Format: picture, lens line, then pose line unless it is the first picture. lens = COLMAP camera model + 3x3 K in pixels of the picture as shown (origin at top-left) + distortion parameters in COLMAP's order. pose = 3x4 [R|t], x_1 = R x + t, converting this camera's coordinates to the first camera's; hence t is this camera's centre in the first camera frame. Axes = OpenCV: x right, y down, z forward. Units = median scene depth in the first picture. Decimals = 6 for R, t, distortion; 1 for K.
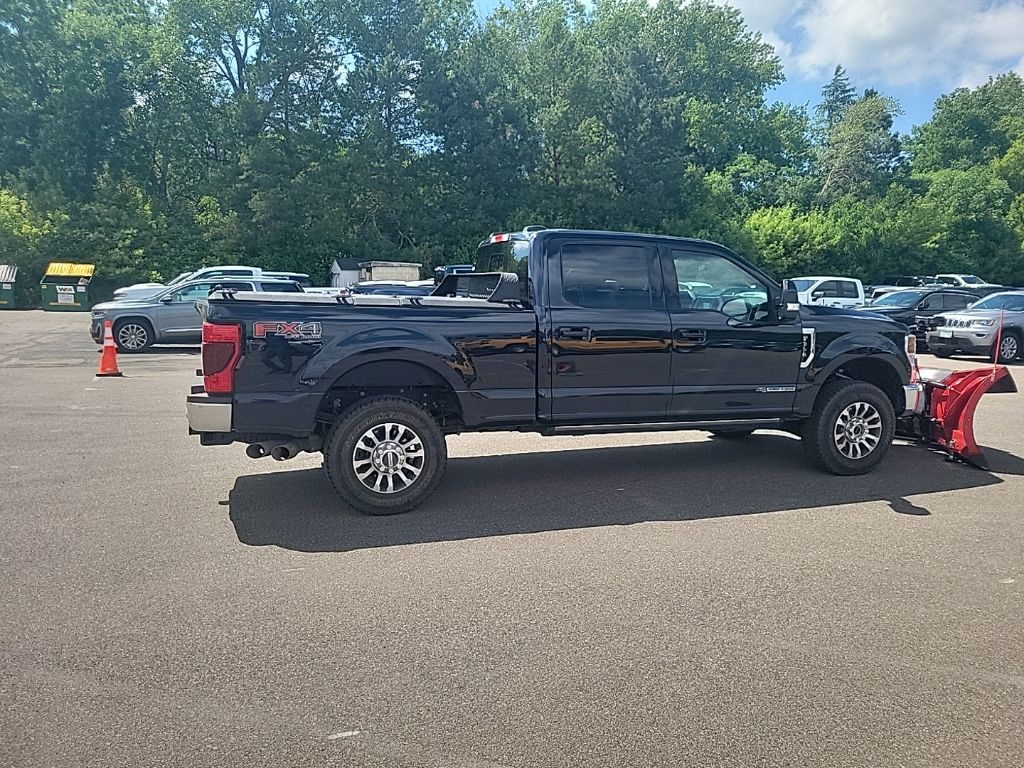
lens RADIAL K [[786.9, 0, 509.6], [0, 786.9, 371.3], [0, 0, 1]] dist [0.039760, -0.005693]
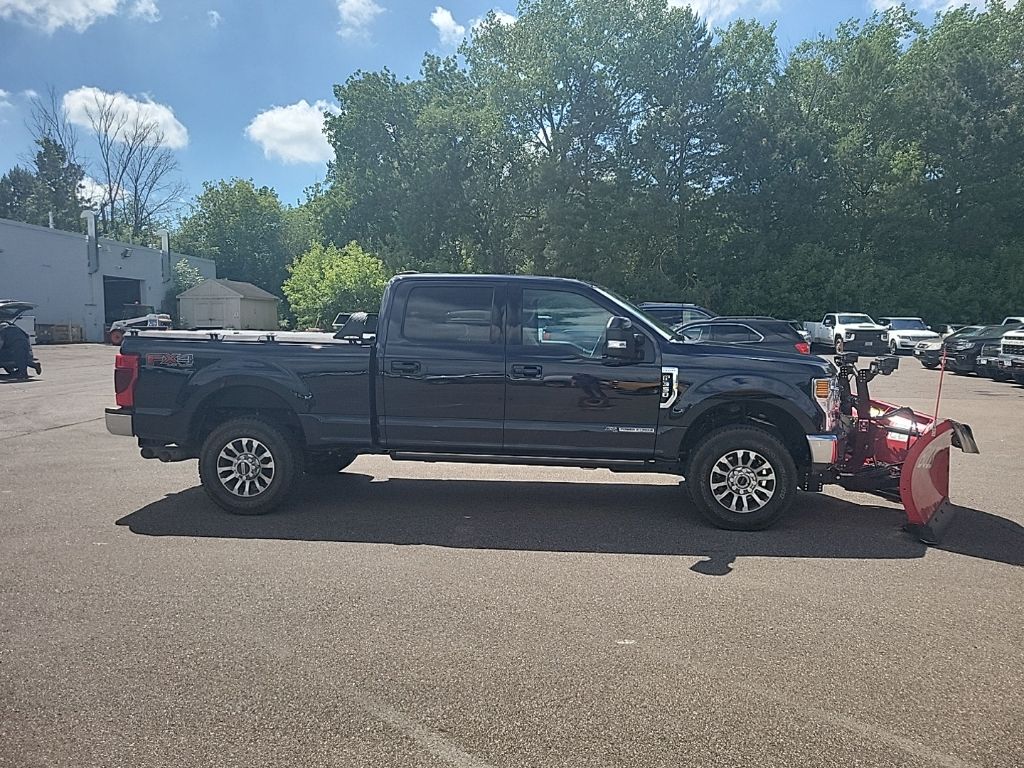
lens RADIAL K [[766.7, 0, 503.0], [0, 766.7, 360.2], [0, 0, 1]] dist [0.035883, -0.008837]
pose [[0.900835, 0.013421, -0.433954, 0.488844], [-0.041057, 0.997676, -0.054372, -0.003665], [0.432216, 0.066797, 0.899293, 0.068117]]
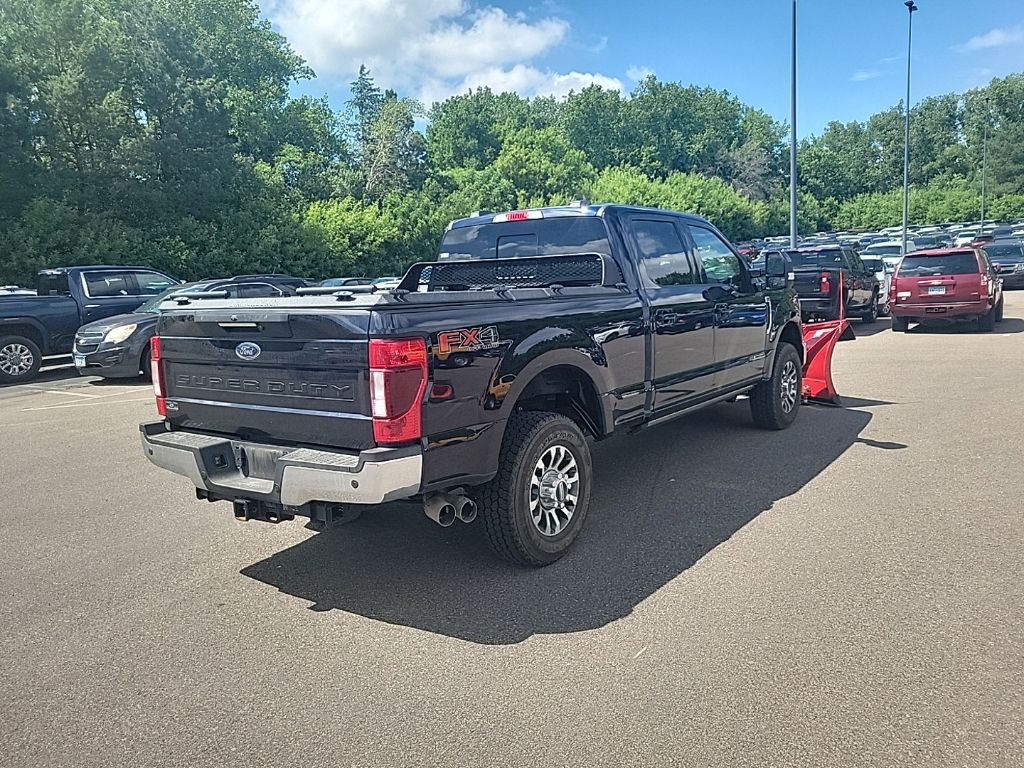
lens RADIAL K [[796.7, 0, 518.6], [0, 796.7, 365.3], [0, 0, 1]] dist [0.035649, -0.005741]
pose [[0.818462, -0.114264, 0.563085, -0.426141], [0.115968, 0.992708, 0.032883, -0.030981], [-0.562736, 0.038387, 0.825745, 0.242786]]
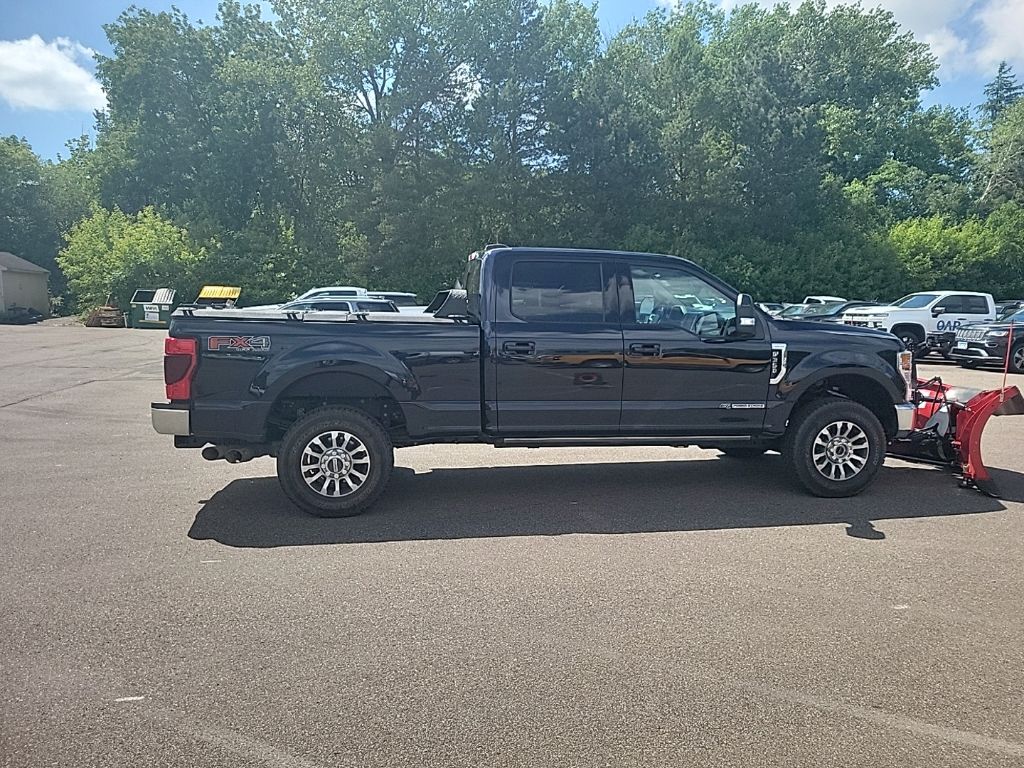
lens RADIAL K [[796.7, 0, 518.6], [0, 796.7, 365.3], [0, 0, 1]] dist [0.035649, -0.005741]
pose [[0.985423, 0.006176, -0.170007, 0.187989], [-0.011555, 0.999463, -0.030666, 0.004916], [0.169727, 0.032184, 0.984966, -0.017771]]
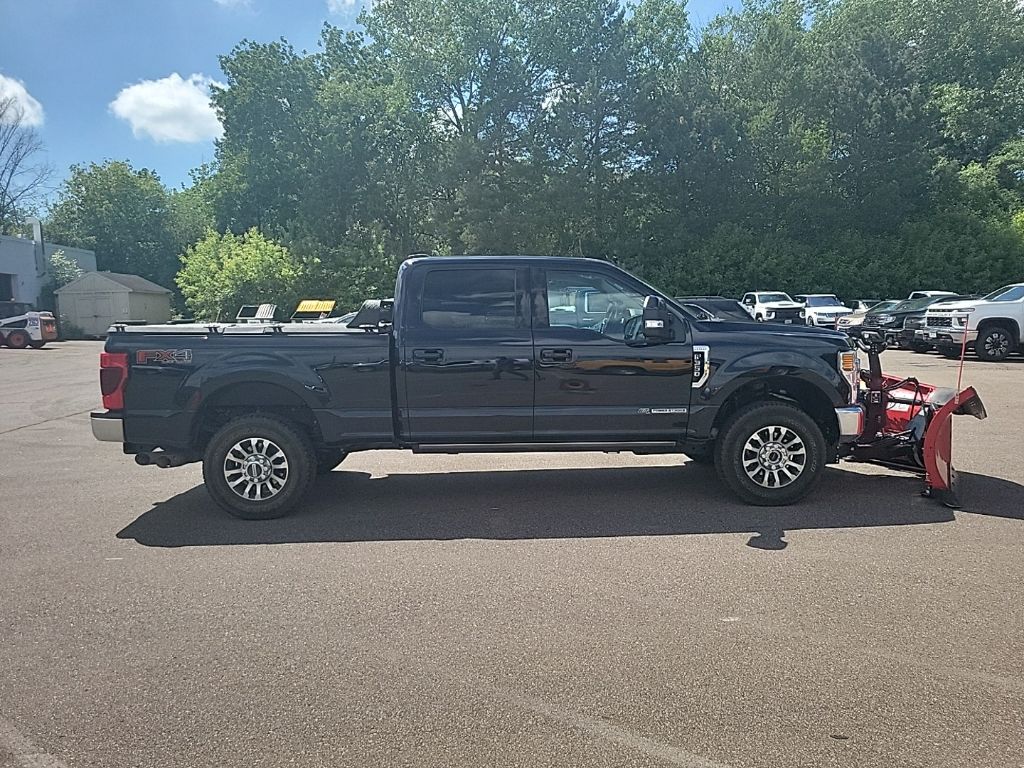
lens RADIAL K [[794.8, 0, 500.7], [0, 794.8, 376.5], [0, 0, 1]] dist [0.036712, -0.000207]
pose [[0.945670, -0.007292, -0.325046, 0.376498], [-0.000213, 0.999734, -0.023048, 0.003028], [0.325127, 0.021865, 0.945417, 0.023729]]
